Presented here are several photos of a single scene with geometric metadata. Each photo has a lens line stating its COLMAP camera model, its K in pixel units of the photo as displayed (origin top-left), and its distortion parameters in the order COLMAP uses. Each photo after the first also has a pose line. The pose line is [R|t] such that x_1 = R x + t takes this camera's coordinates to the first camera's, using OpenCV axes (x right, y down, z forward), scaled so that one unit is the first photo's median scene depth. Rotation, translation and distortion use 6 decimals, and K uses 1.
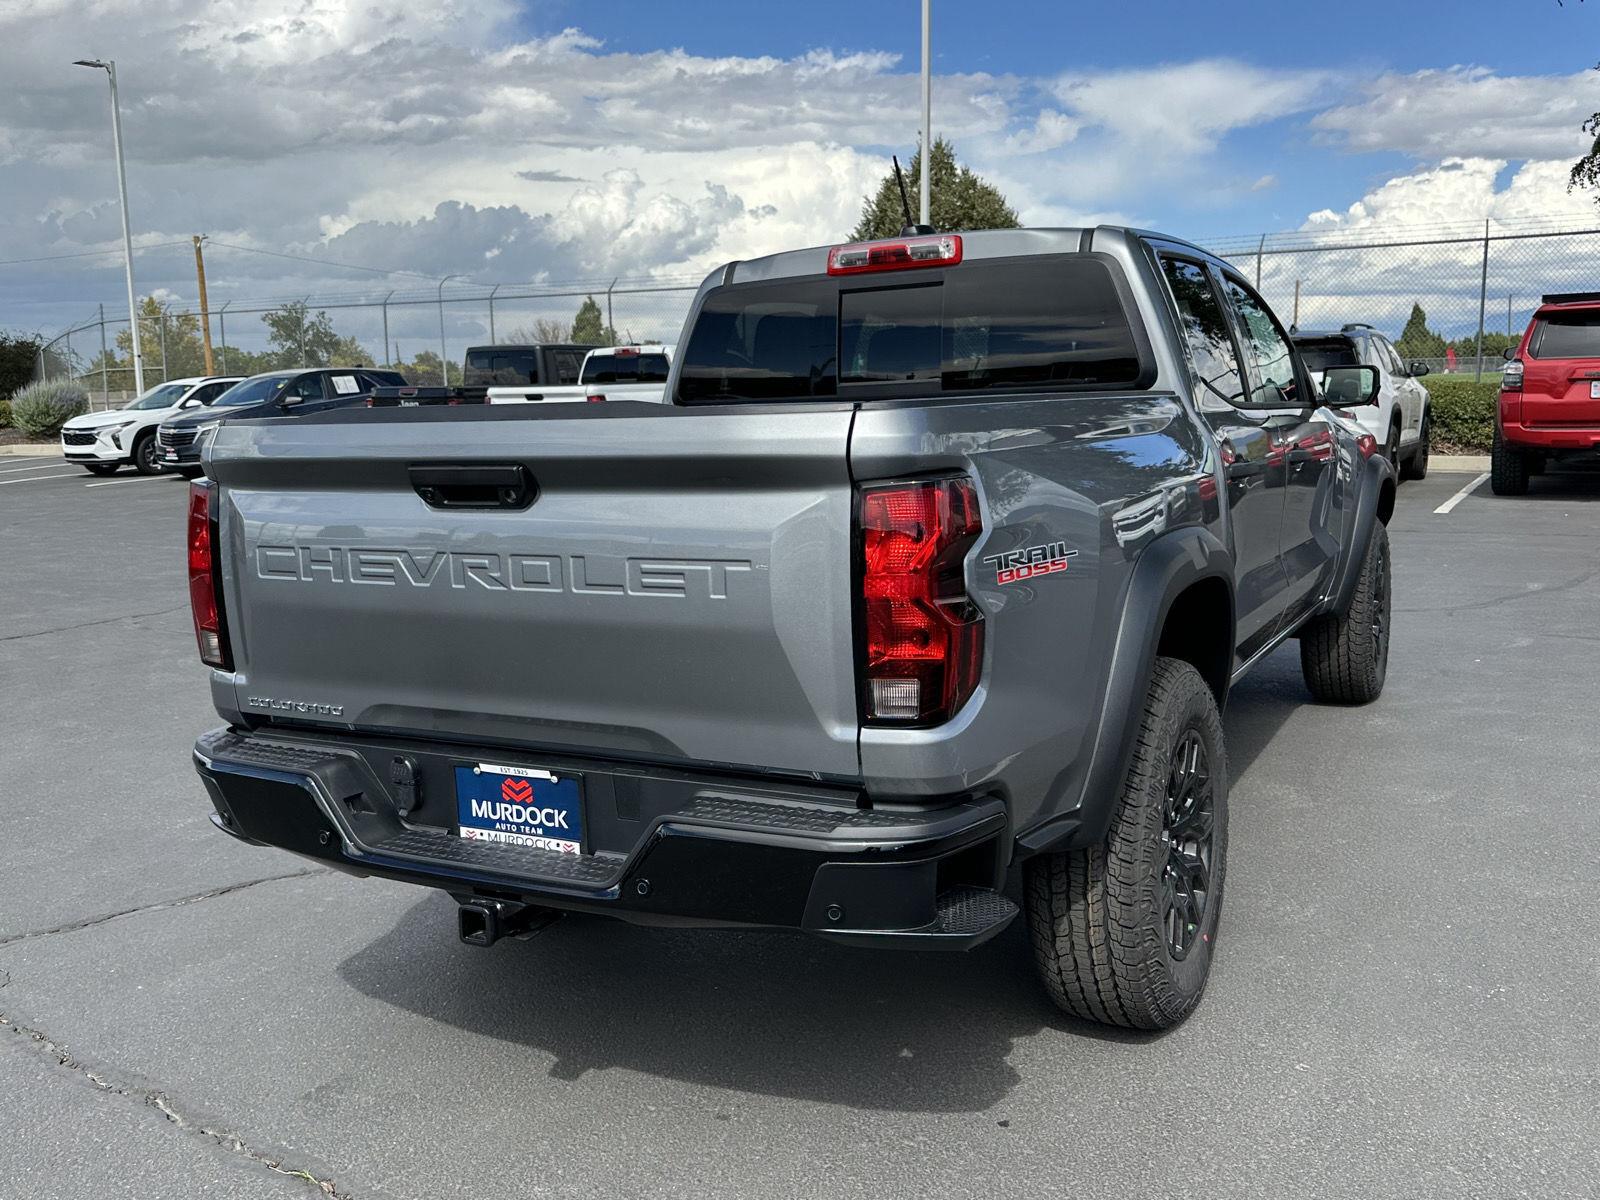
lens RADIAL K [[1409.8, 0, 804.0], [0, 1409.8, 597.6], [0, 0, 1]] dist [0.135532, -0.240892]
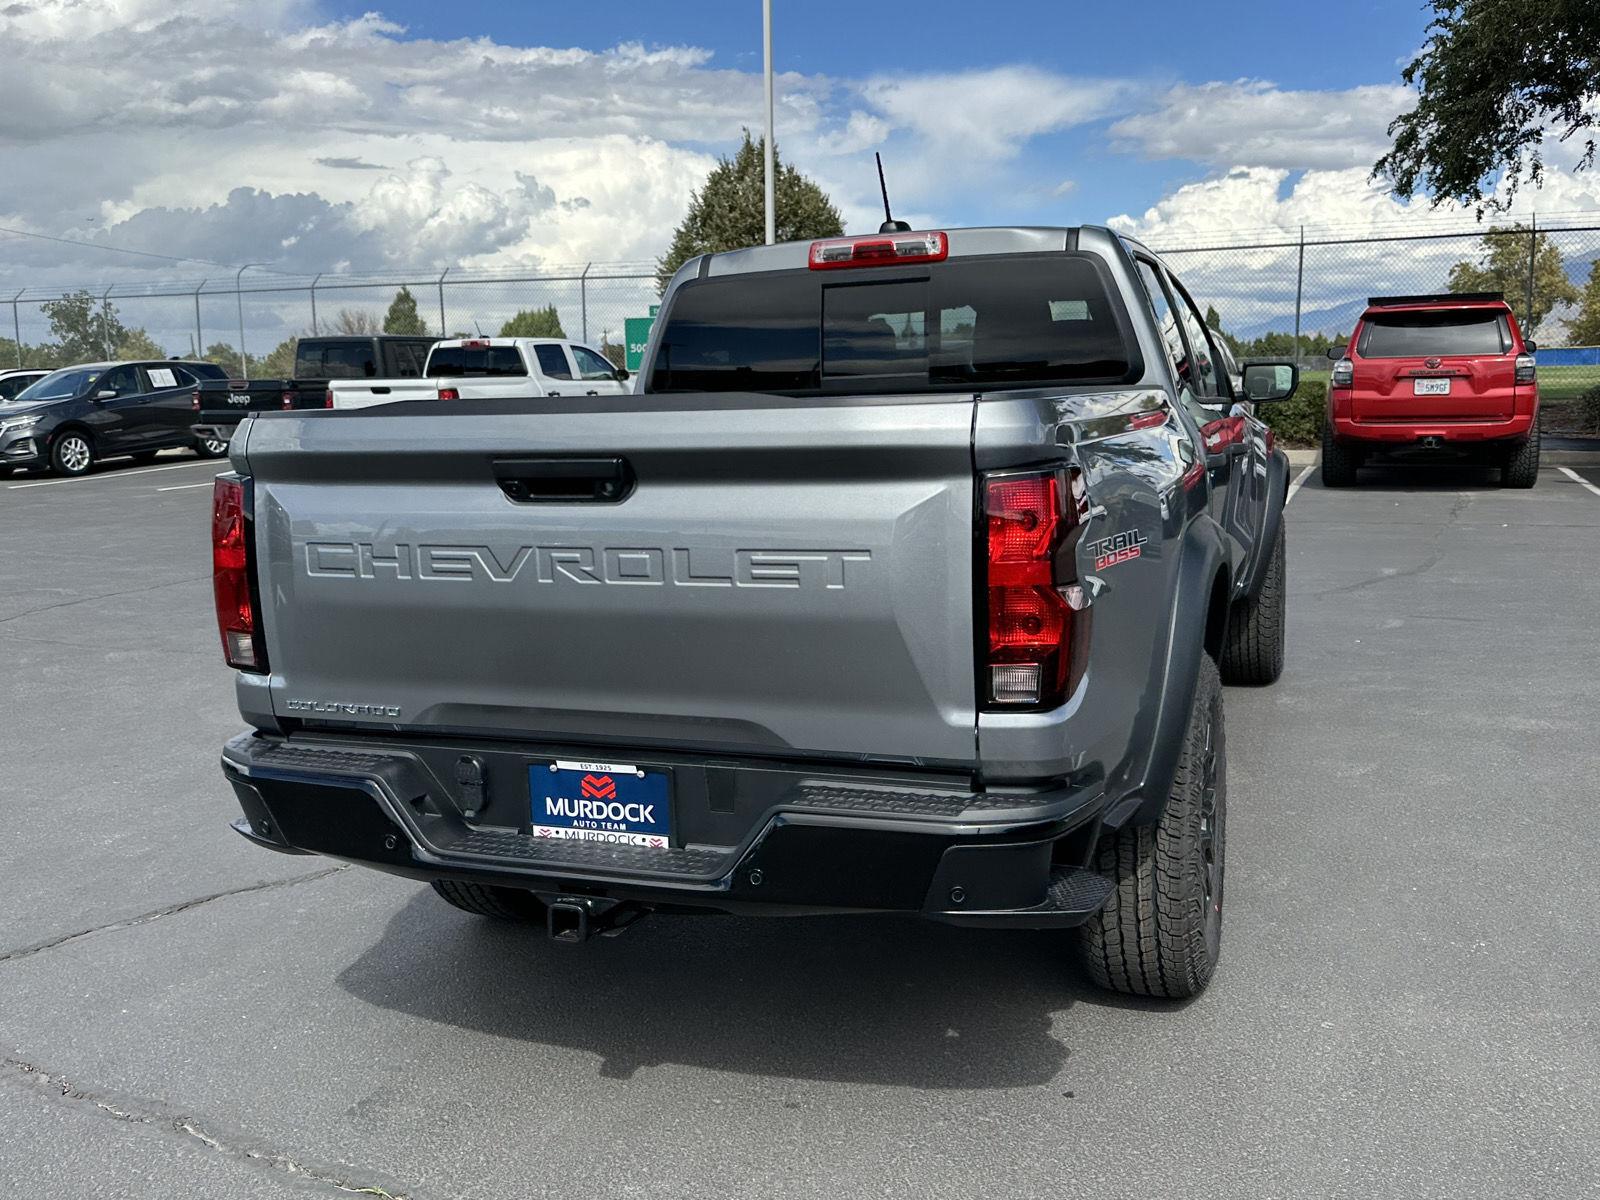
lens RADIAL K [[1409.8, 0, 804.0], [0, 1409.8, 597.6], [0, 0, 1]] dist [0.135532, -0.240892]
pose [[0.991691, -0.016457, 0.127585, -0.115006], [0.016141, 0.999864, 0.003507, 0.001862], [-0.127625, -0.001418, 0.991821, 0.001603]]
